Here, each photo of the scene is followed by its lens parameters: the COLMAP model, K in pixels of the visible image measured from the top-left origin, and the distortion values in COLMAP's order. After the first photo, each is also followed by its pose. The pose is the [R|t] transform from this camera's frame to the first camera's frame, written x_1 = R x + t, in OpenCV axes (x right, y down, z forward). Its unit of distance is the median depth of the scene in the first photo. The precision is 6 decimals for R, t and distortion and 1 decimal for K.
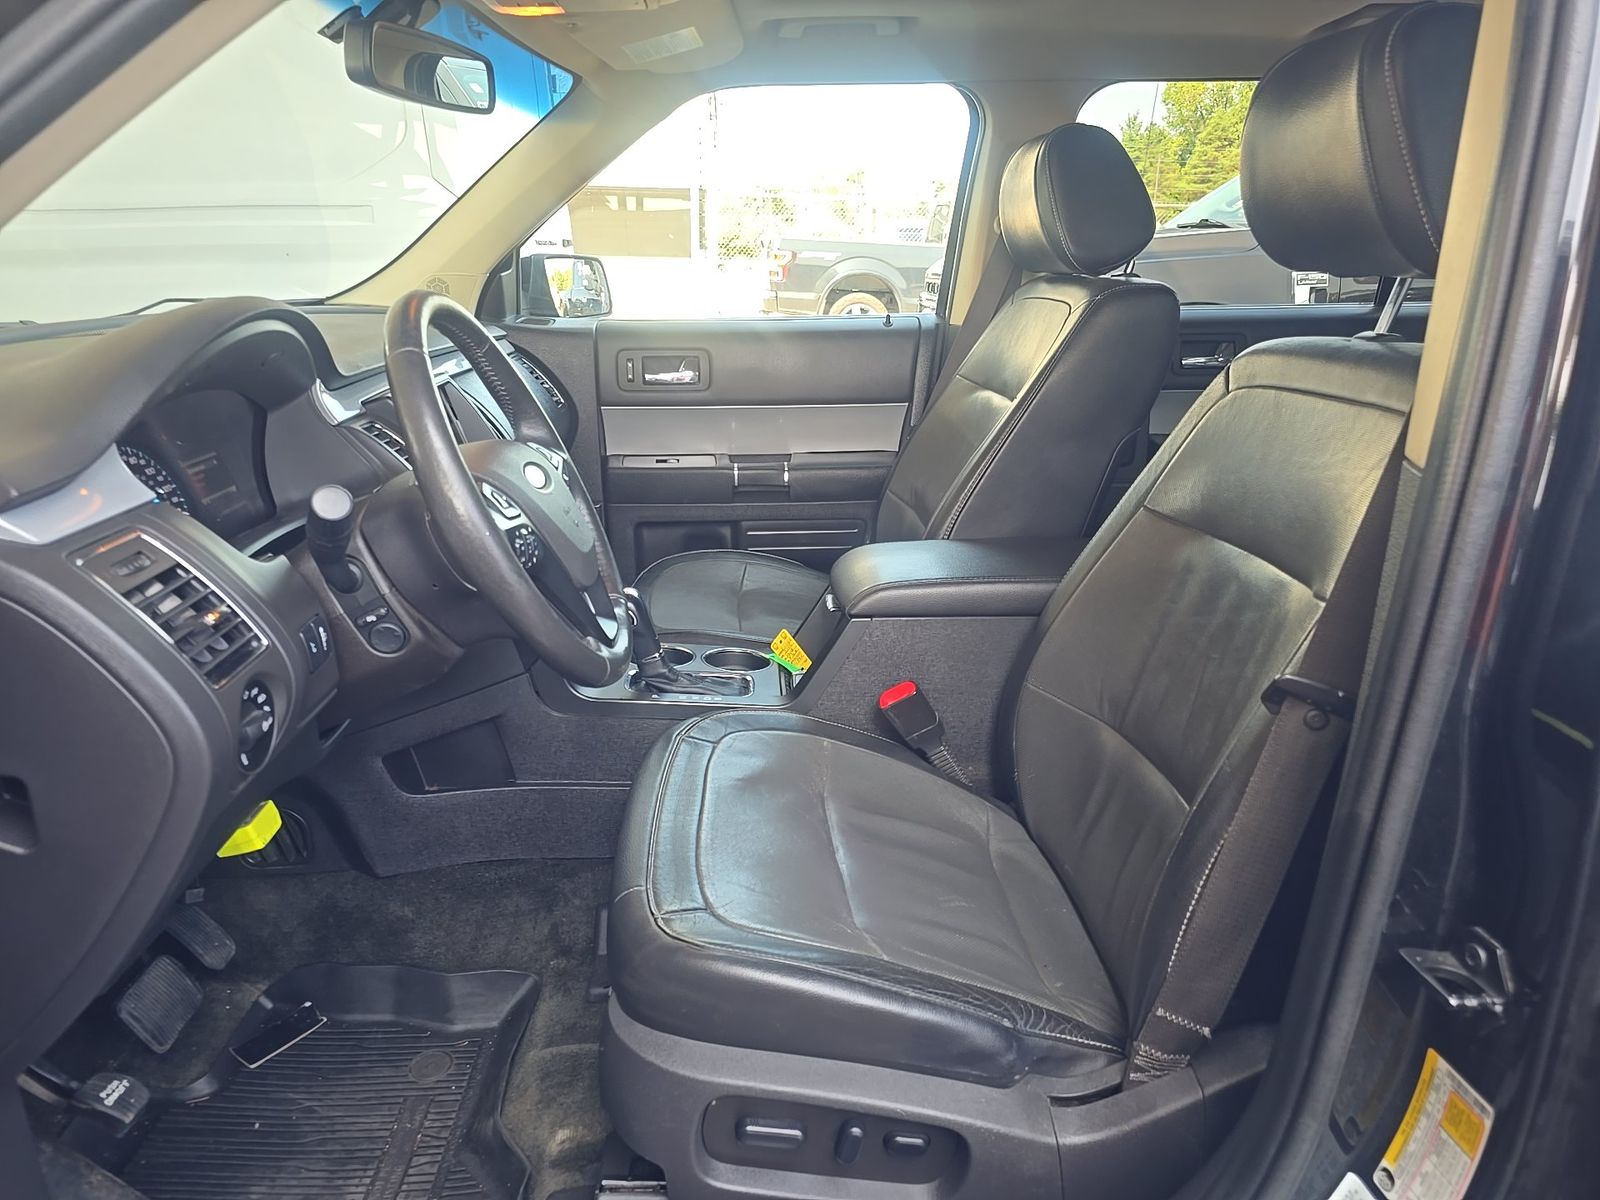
lens RADIAL K [[1049.6, 0, 800.0], [0, 1049.6, 600.0], [0, 0, 1]] dist [0.009336, 0.001899]
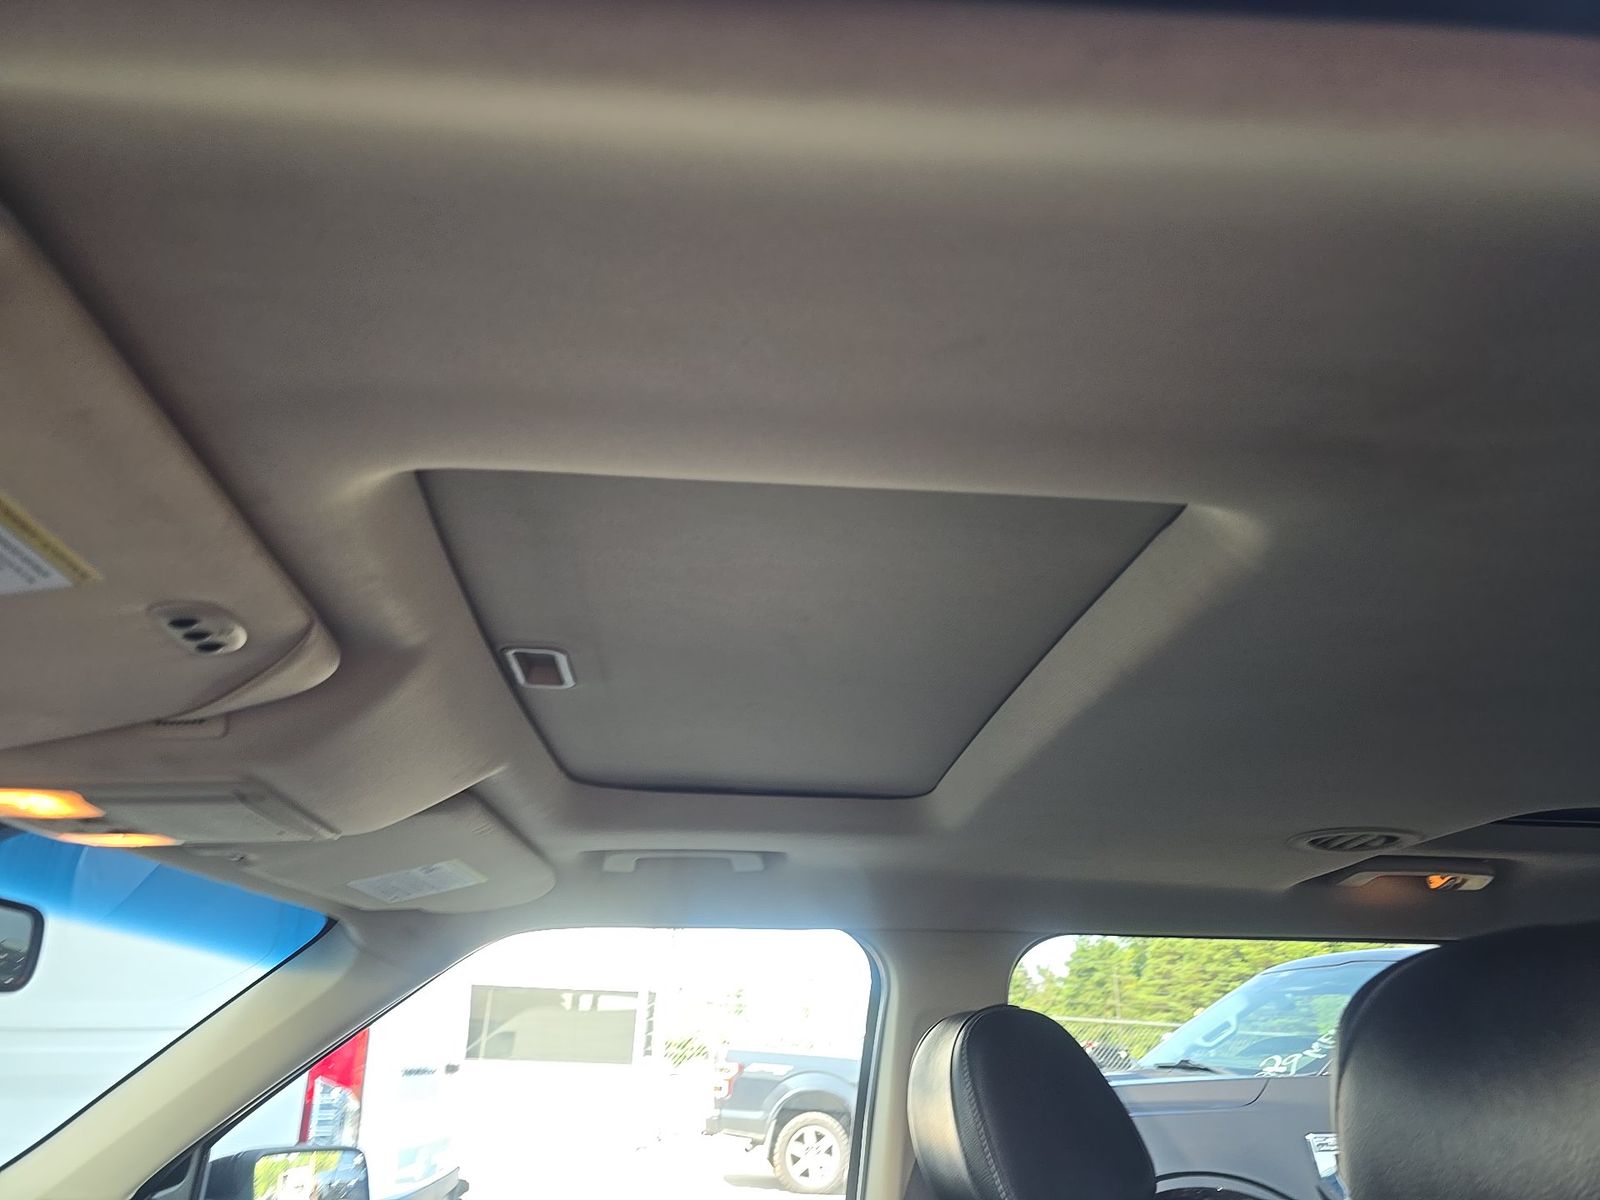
lens RADIAL K [[1049.6, 0, 800.0], [0, 1049.6, 600.0], [0, 0, 1]] dist [0.009336, 0.001899]
pose [[0.999277, 0.031787, 0.020847, 0.083718], [-0.009920, 0.747464, -0.664229, -0.151790], [-0.036696, 0.663542, 0.747239, 0.253970]]
